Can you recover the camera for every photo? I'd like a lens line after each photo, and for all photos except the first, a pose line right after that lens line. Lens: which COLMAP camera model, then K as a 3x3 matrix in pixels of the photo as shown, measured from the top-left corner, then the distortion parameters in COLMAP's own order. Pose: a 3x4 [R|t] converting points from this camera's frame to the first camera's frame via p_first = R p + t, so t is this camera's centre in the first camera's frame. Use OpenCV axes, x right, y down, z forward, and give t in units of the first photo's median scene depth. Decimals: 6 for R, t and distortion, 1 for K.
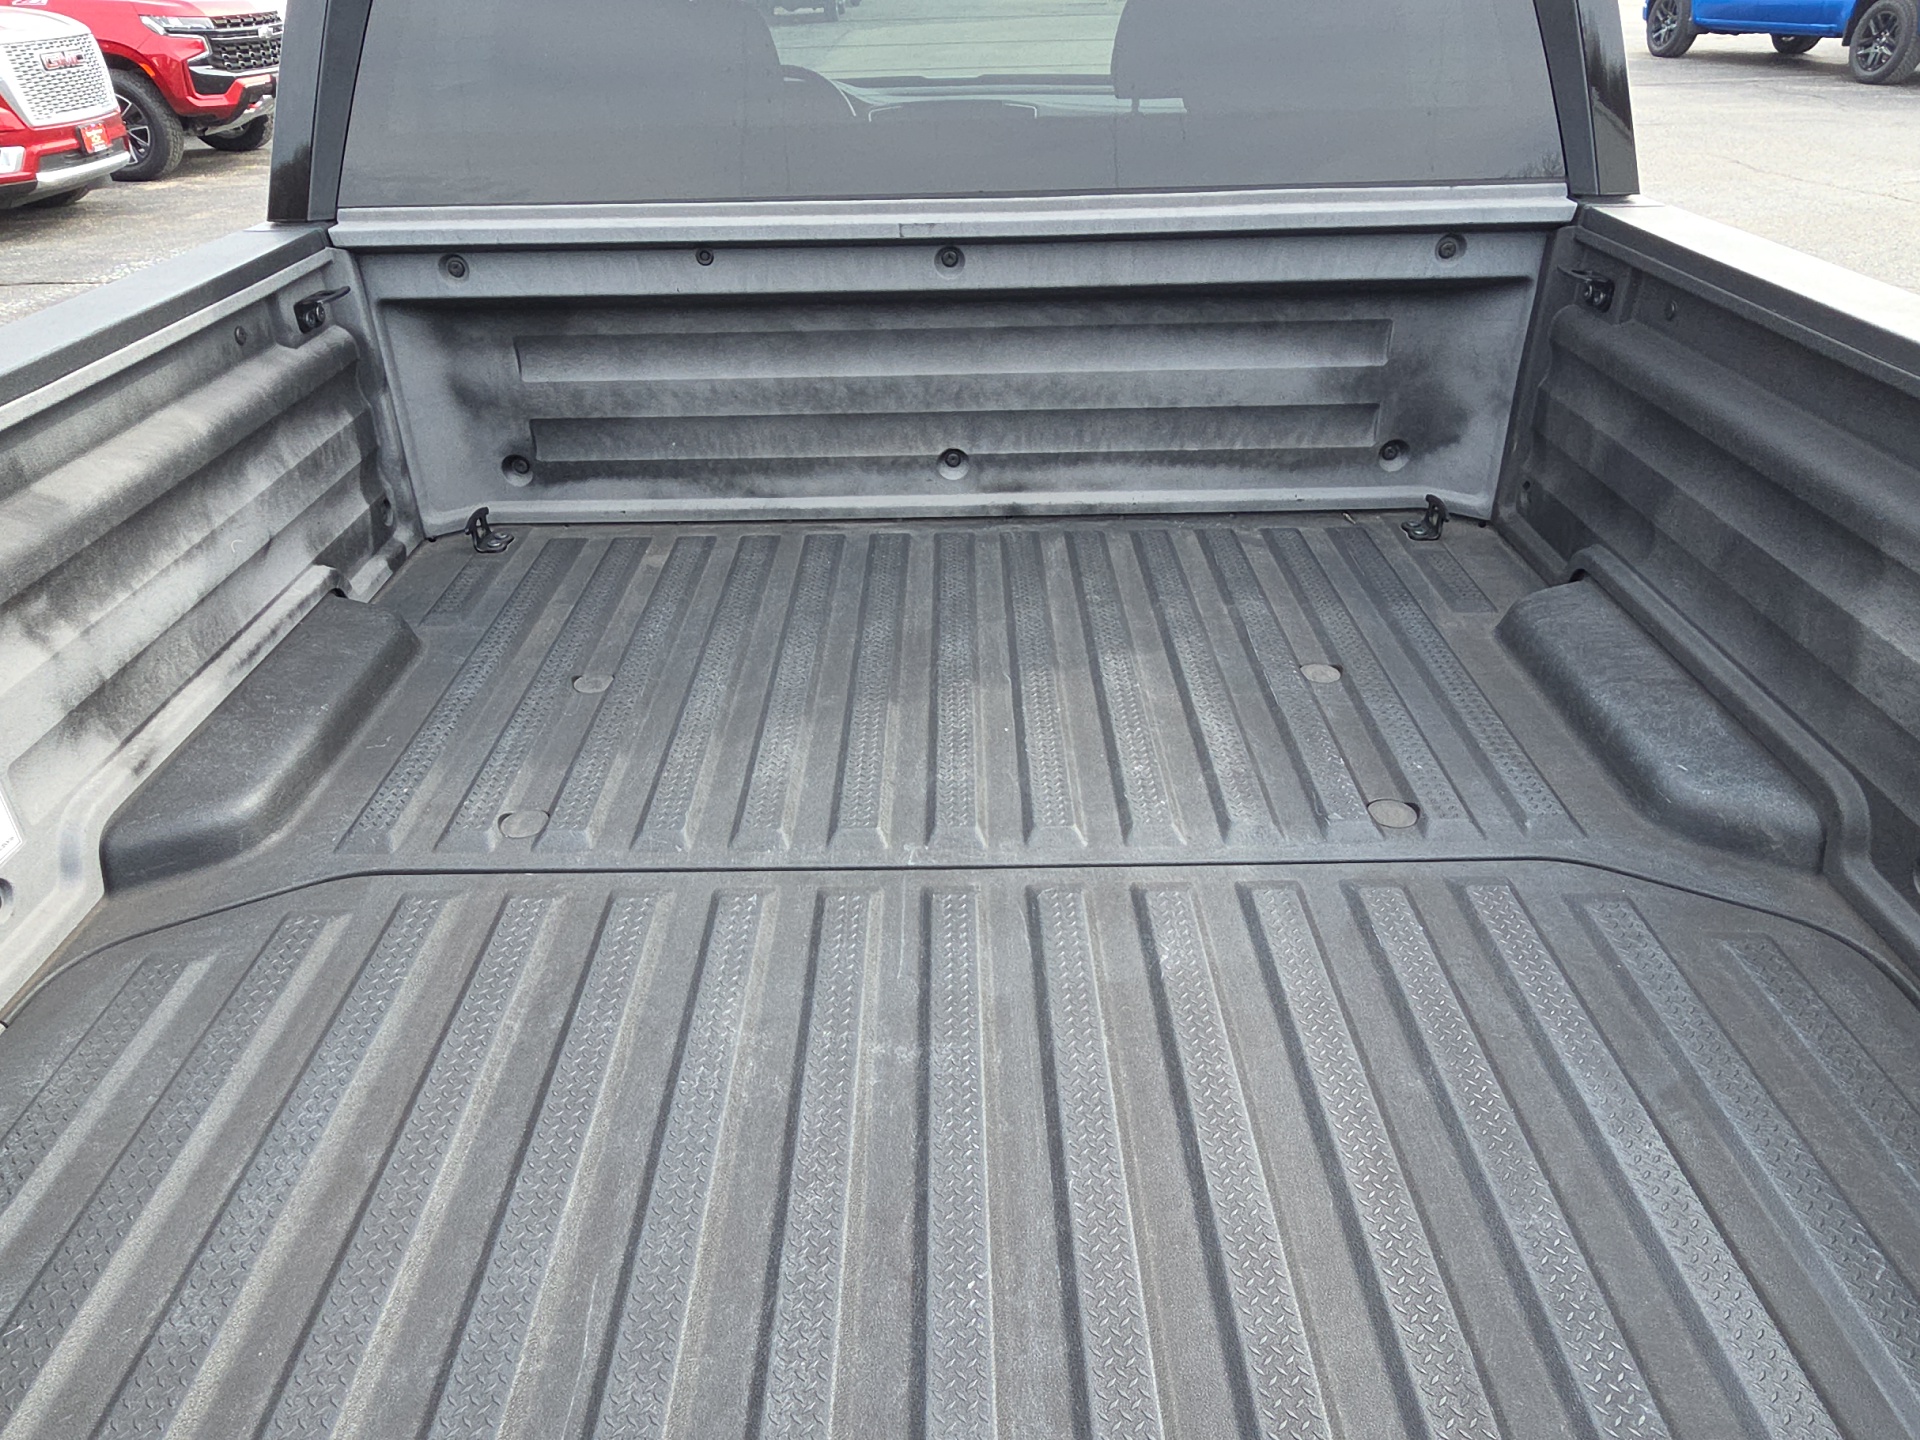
lens RADIAL K [[1313.3, 0, 946.9], [0, 1313.3, 723.0], [0, 0, 1]] dist [0.013327, -0.003061]
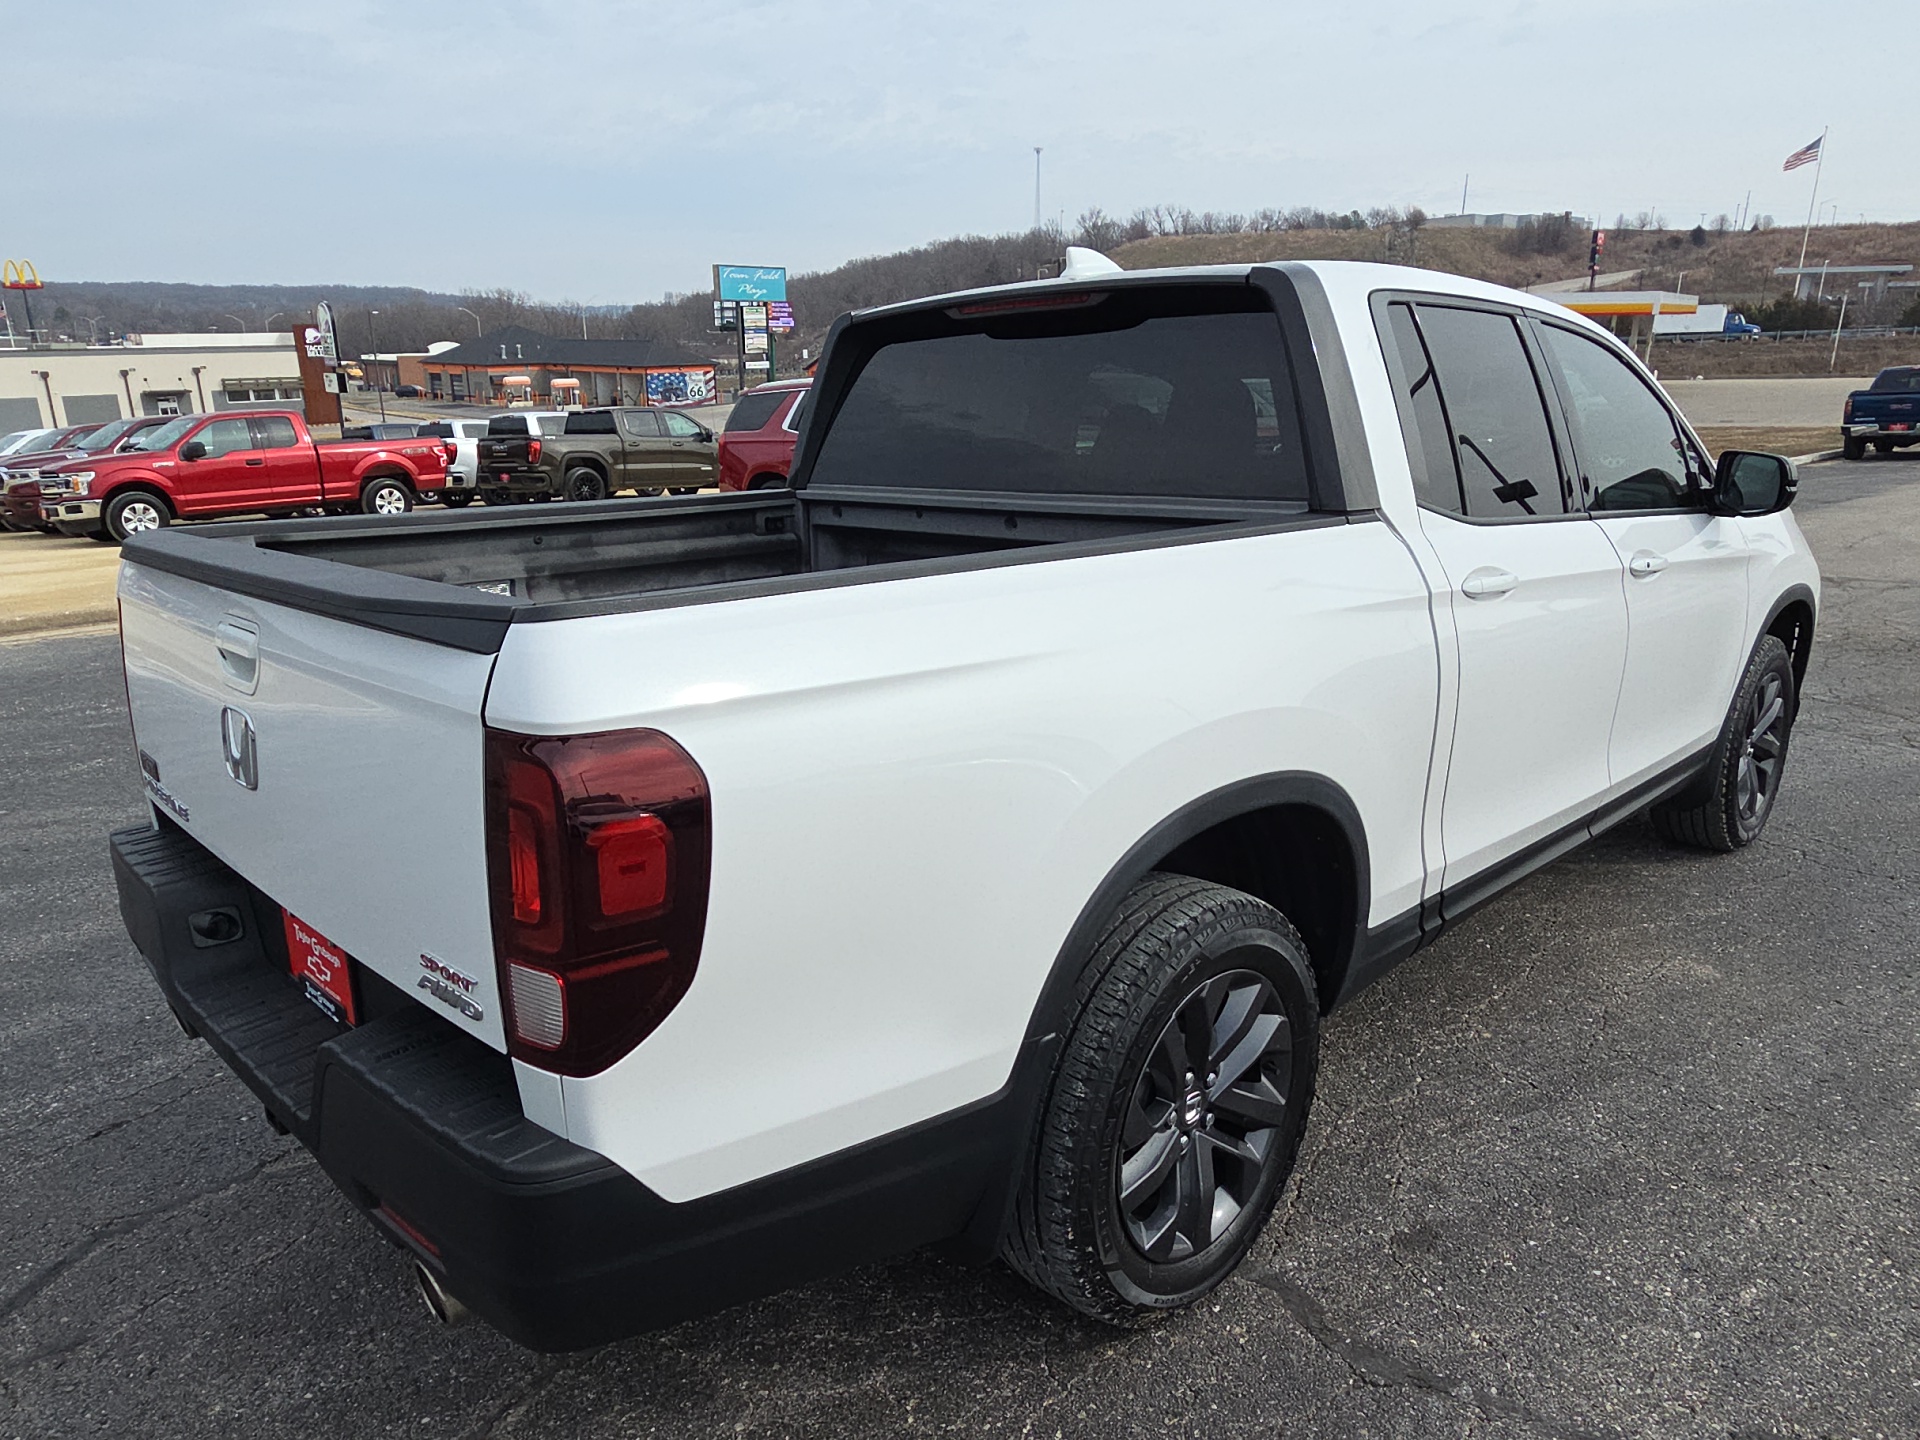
lens RADIAL K [[1313.3, 0, 946.9], [0, 1313.3, 723.0], [0, 0, 1]] dist [0.013327, -0.003061]
pose [[0.704611, 0.169200, -0.689126, 0.229931], [-0.356427, 0.924146, -0.137531, 0.035114], [0.613582, 0.342529, 0.711471, -0.048872]]
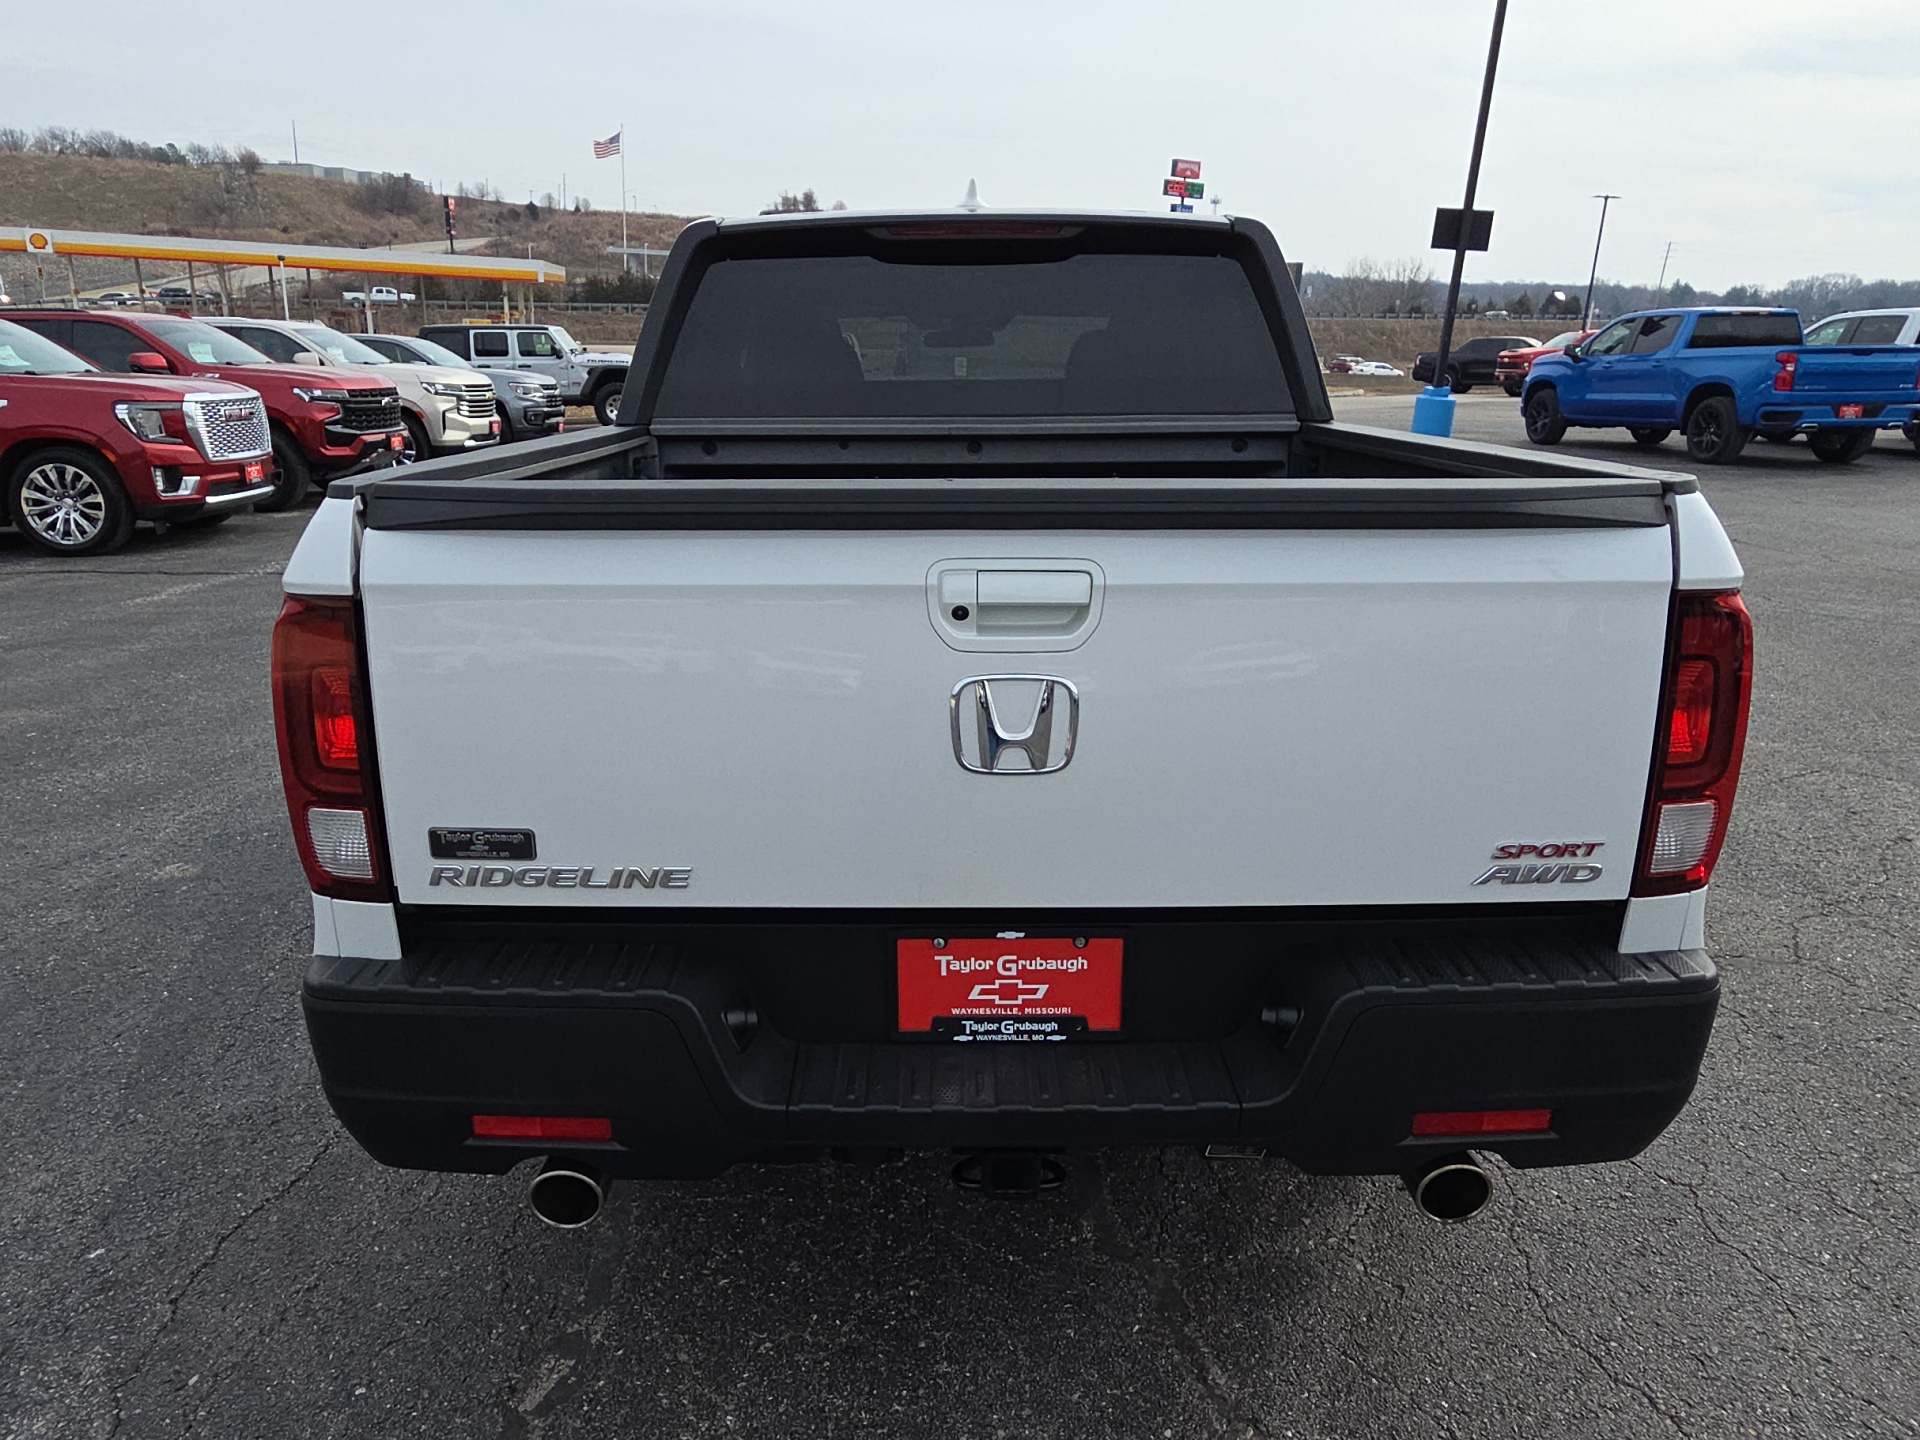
lens RADIAL K [[1313.3, 0, 946.9], [0, 1313.3, 723.0], [0, 0, 1]] dist [0.013327, -0.003061]
pose [[0.999851, 0.011328, 0.013050, -0.010778], [-0.007534, 0.965385, -0.260721, 0.094963], [-0.015551, 0.260584, 0.965326, -0.130135]]
